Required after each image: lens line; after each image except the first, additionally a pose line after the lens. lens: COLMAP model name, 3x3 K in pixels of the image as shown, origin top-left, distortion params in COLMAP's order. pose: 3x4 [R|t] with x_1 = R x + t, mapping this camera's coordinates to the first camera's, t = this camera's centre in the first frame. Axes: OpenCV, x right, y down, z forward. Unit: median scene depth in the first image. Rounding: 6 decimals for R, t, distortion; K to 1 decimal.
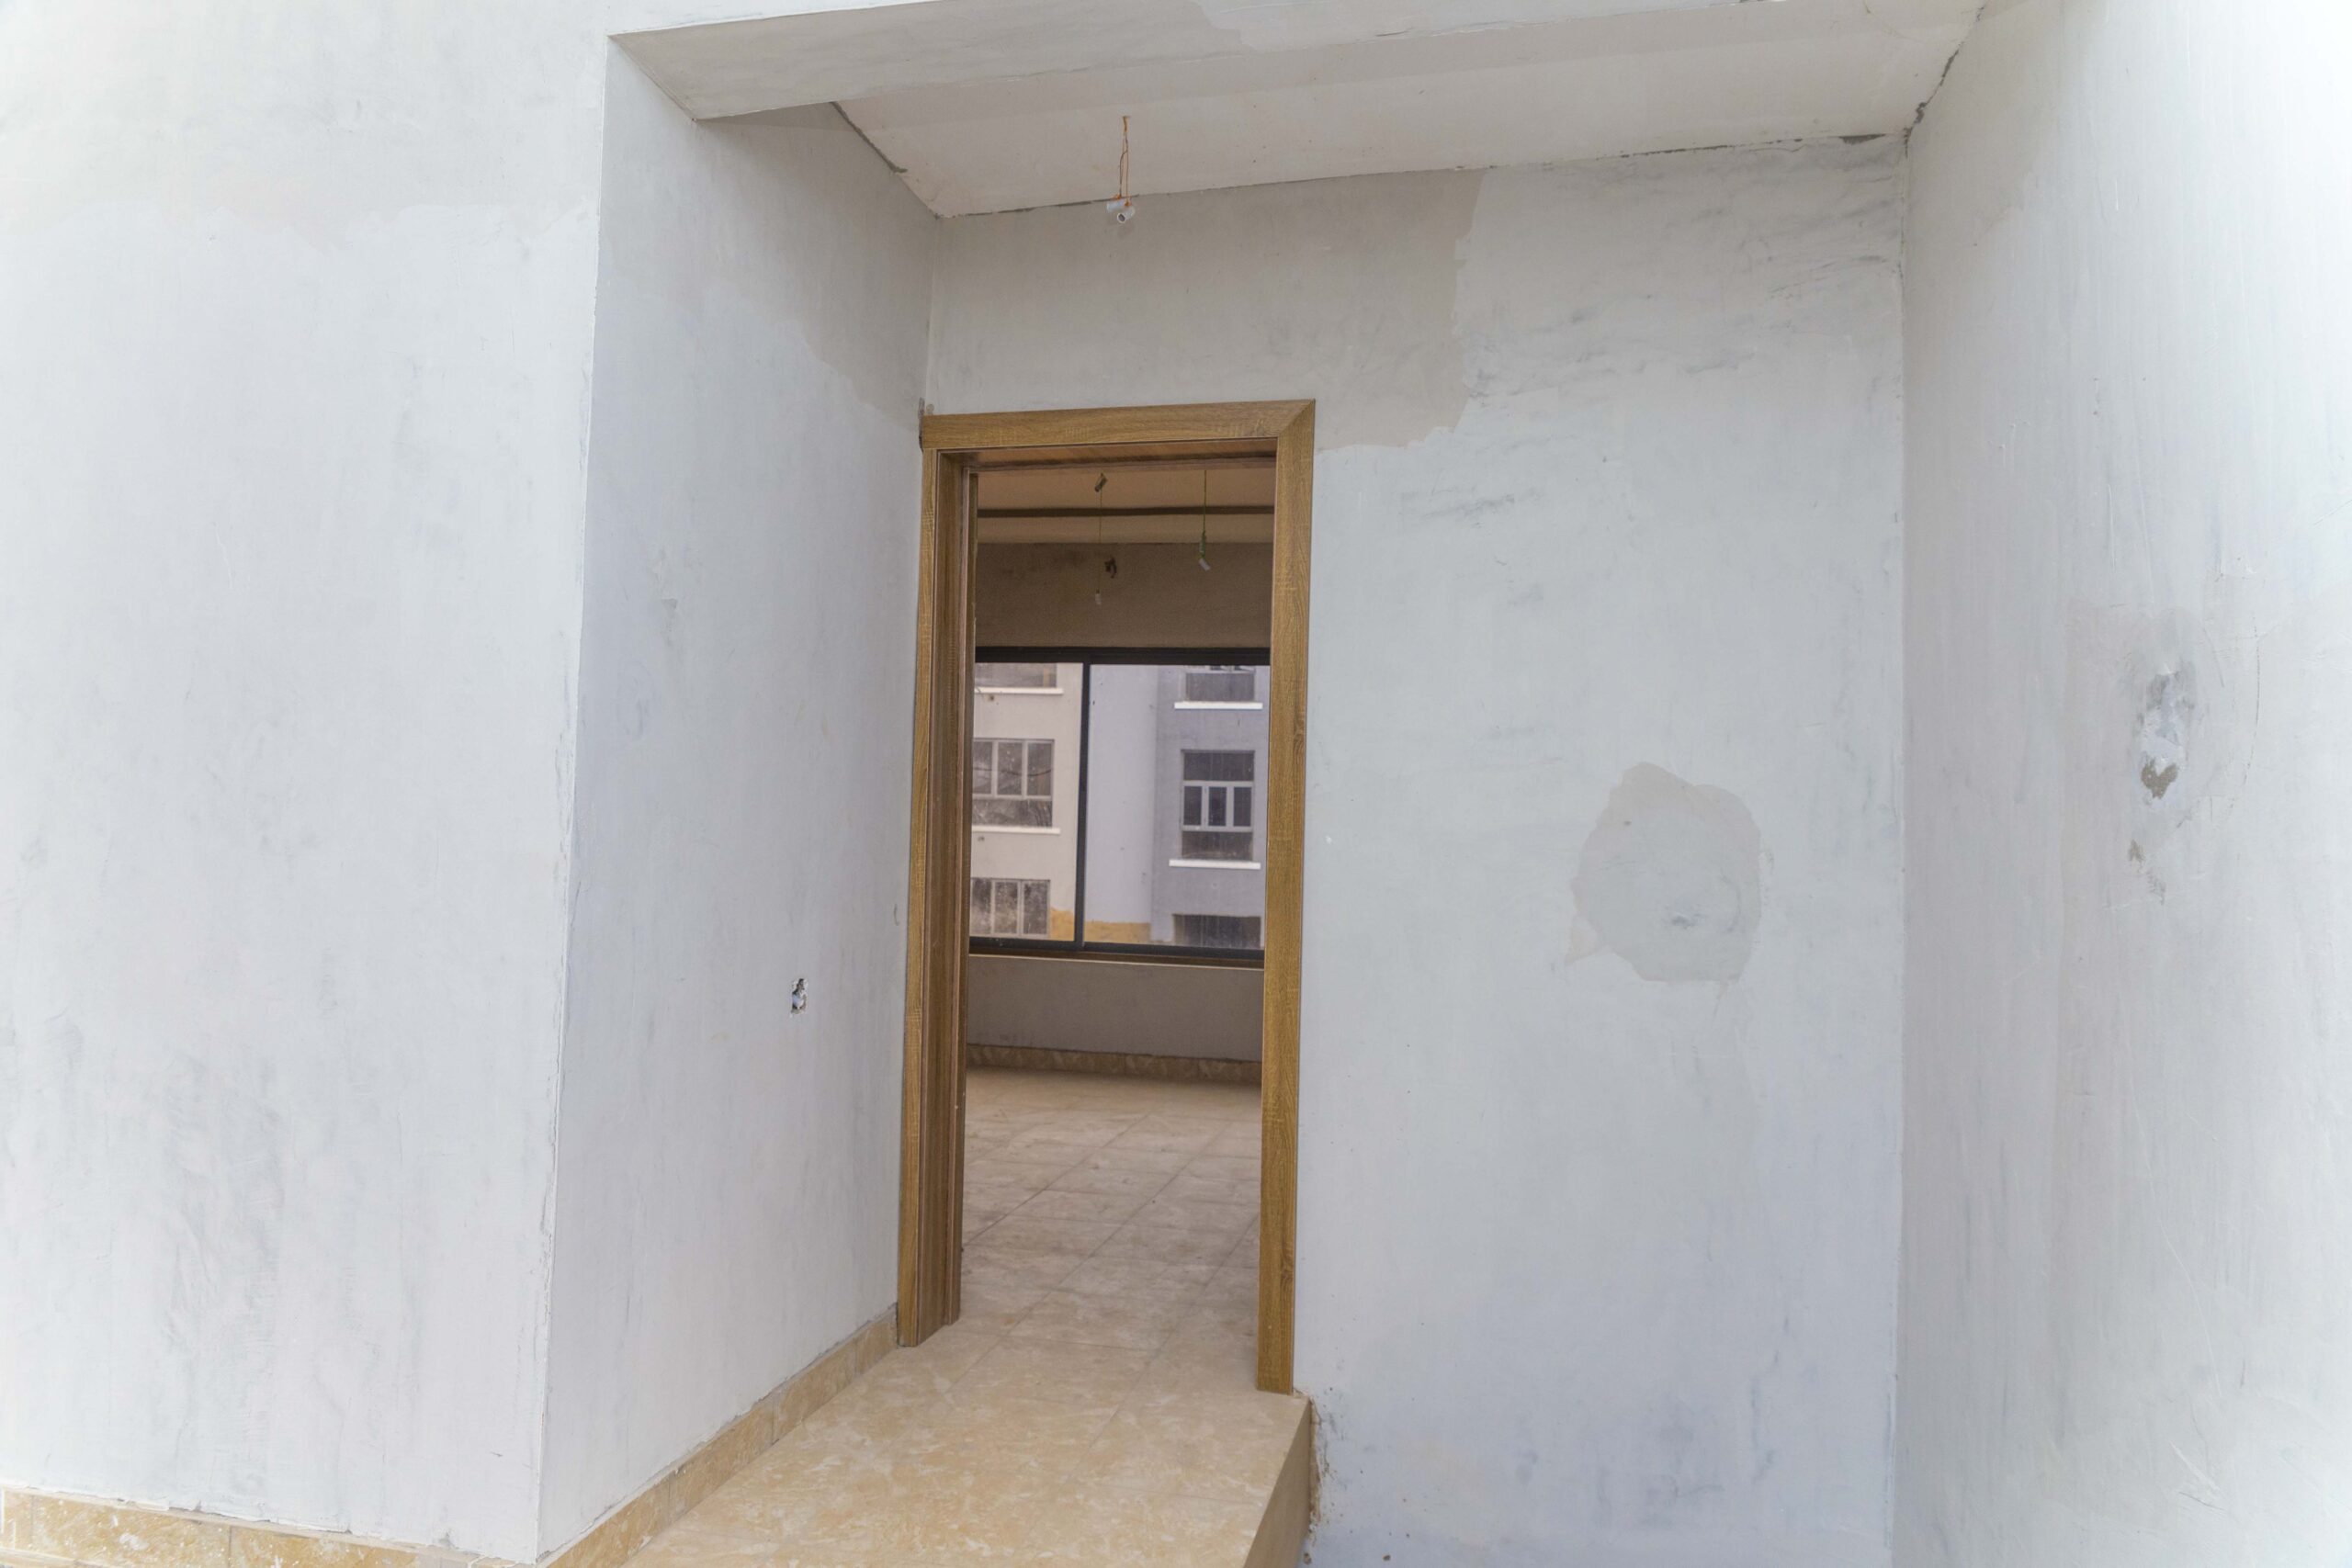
lens RADIAL K [[1596.0, 0, 1176.0], [0, 1596.0, 784.0], [0, 0, 1]] dist [-0.002241, -0.000244]
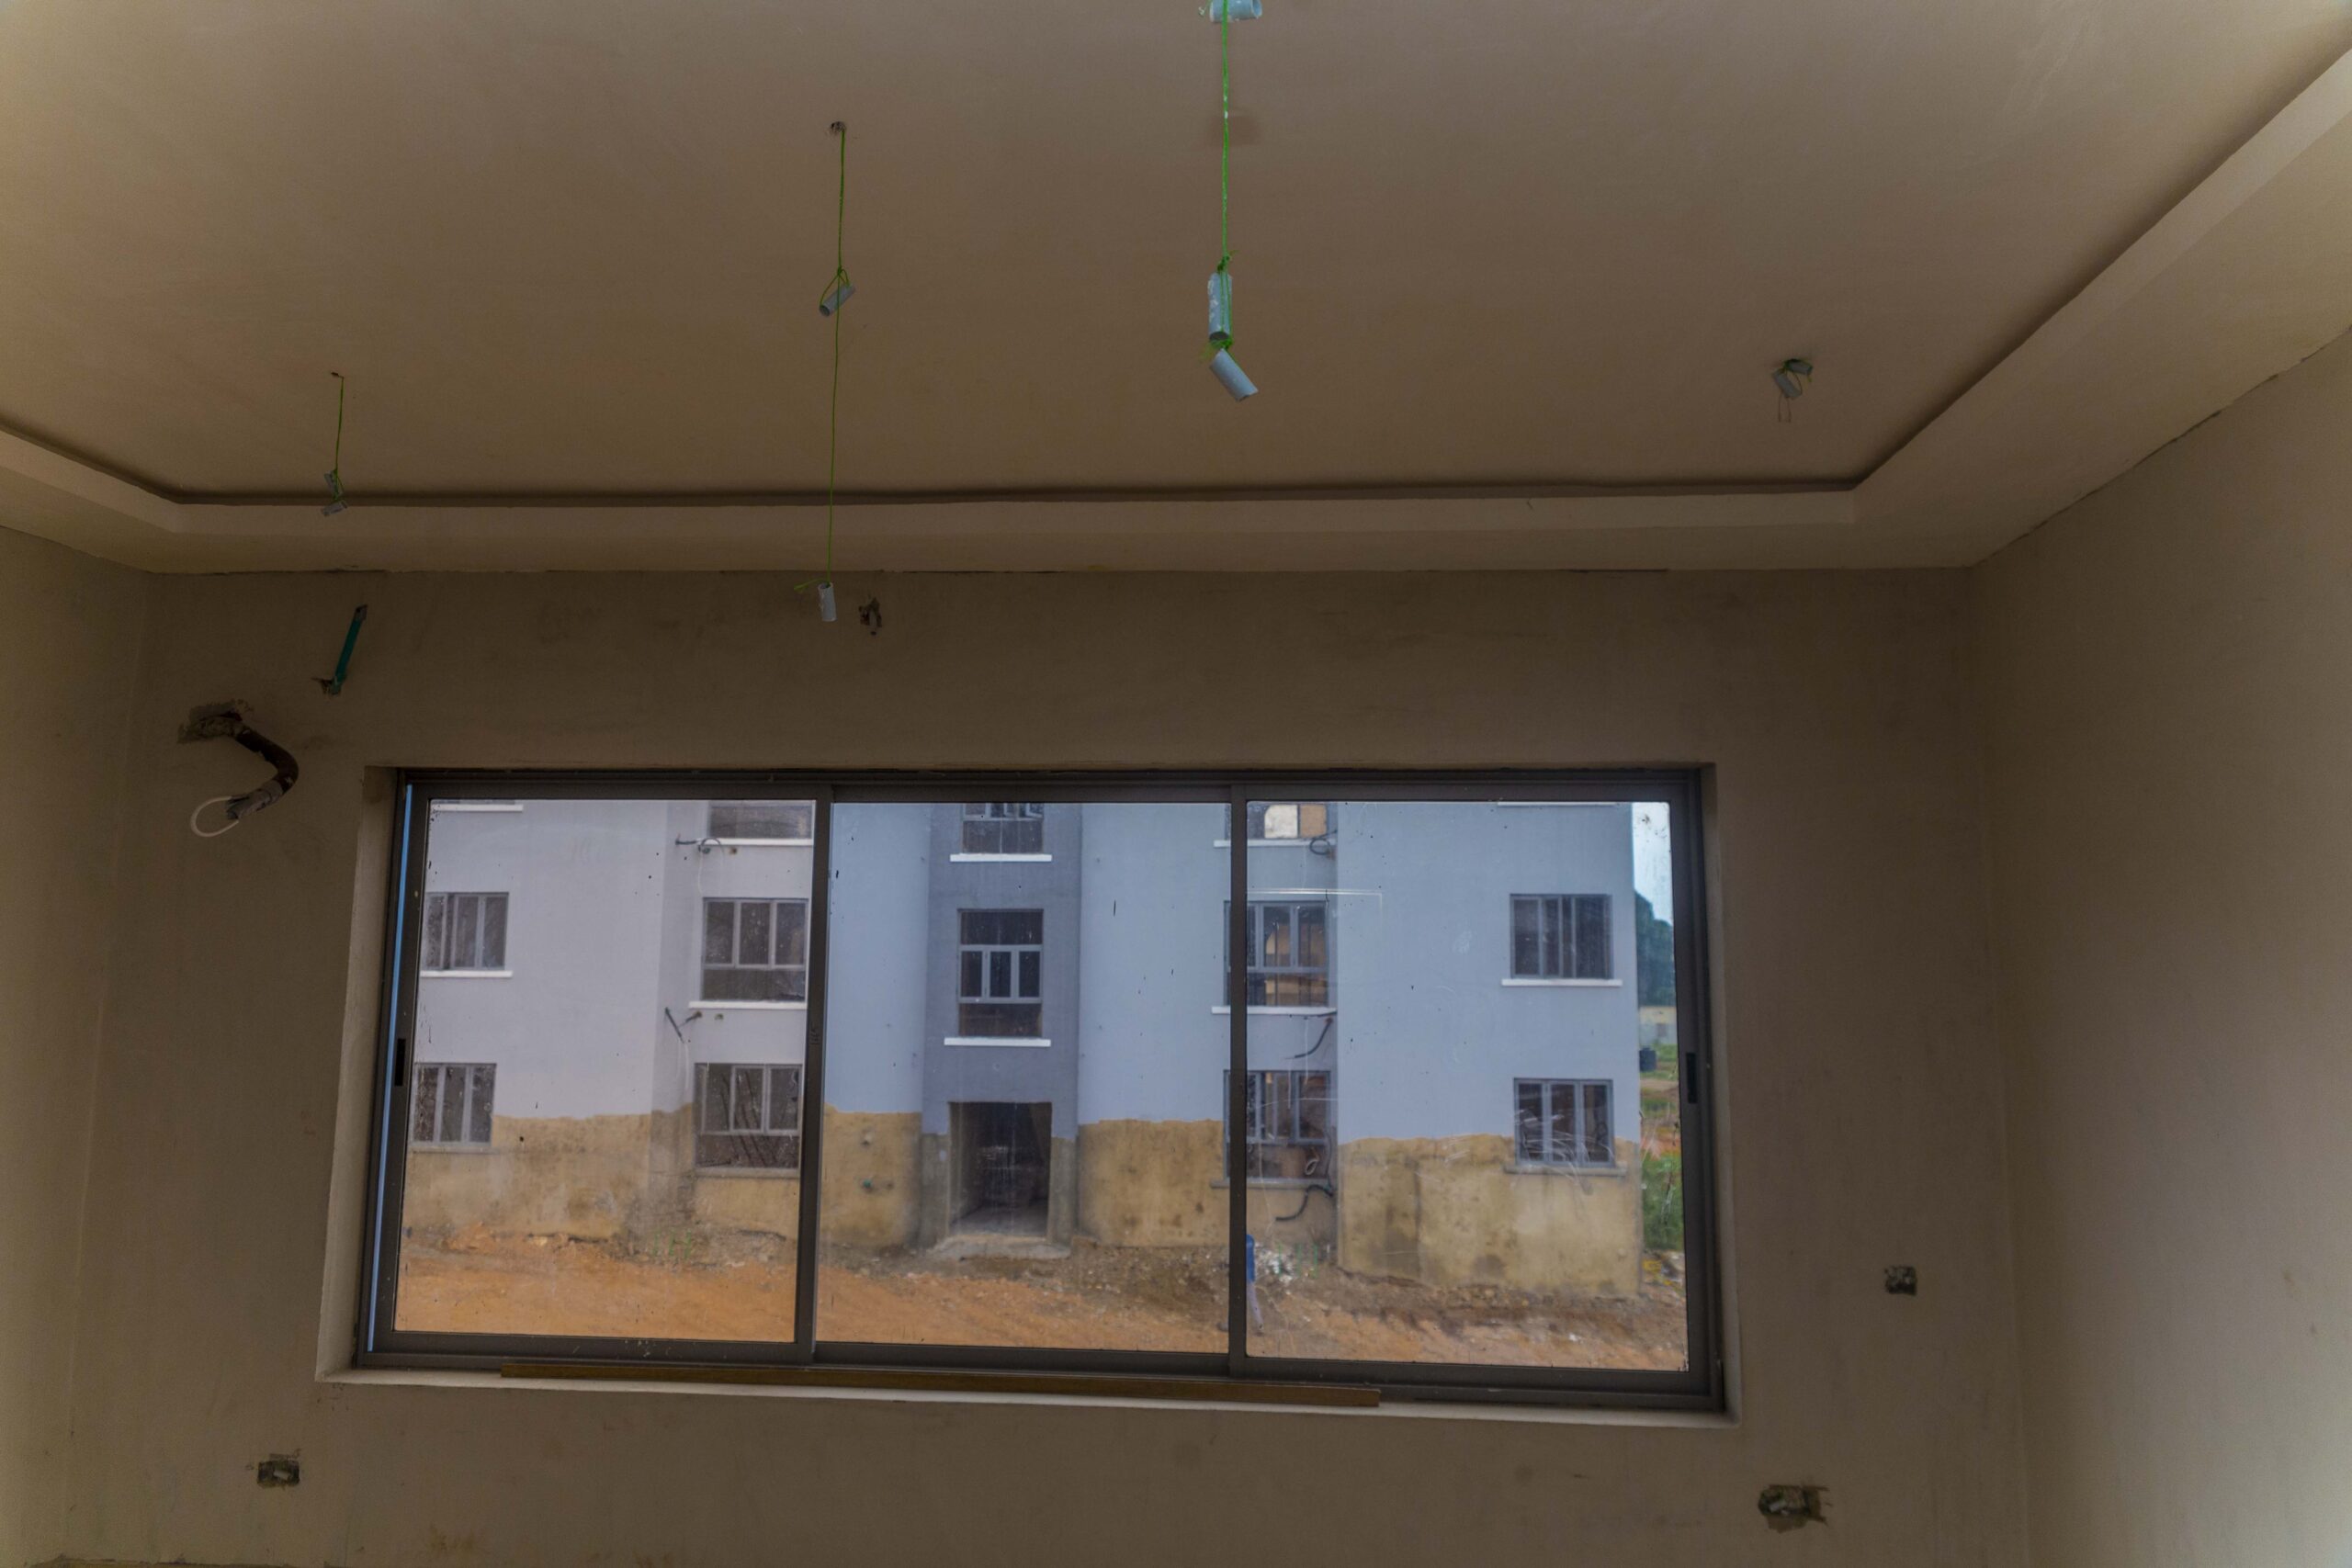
lens RADIAL K [[1596.0, 0, 1176.0], [0, 1596.0, 784.0], [0, 0, 1]] dist [-0.002241, -0.000244]
pose [[0.989556, -0.000978, 0.144147, -0.004519], [0.014248, 0.995744, -0.091056, -0.008513], [-0.143444, 0.092159, 0.985358, 0.125971]]
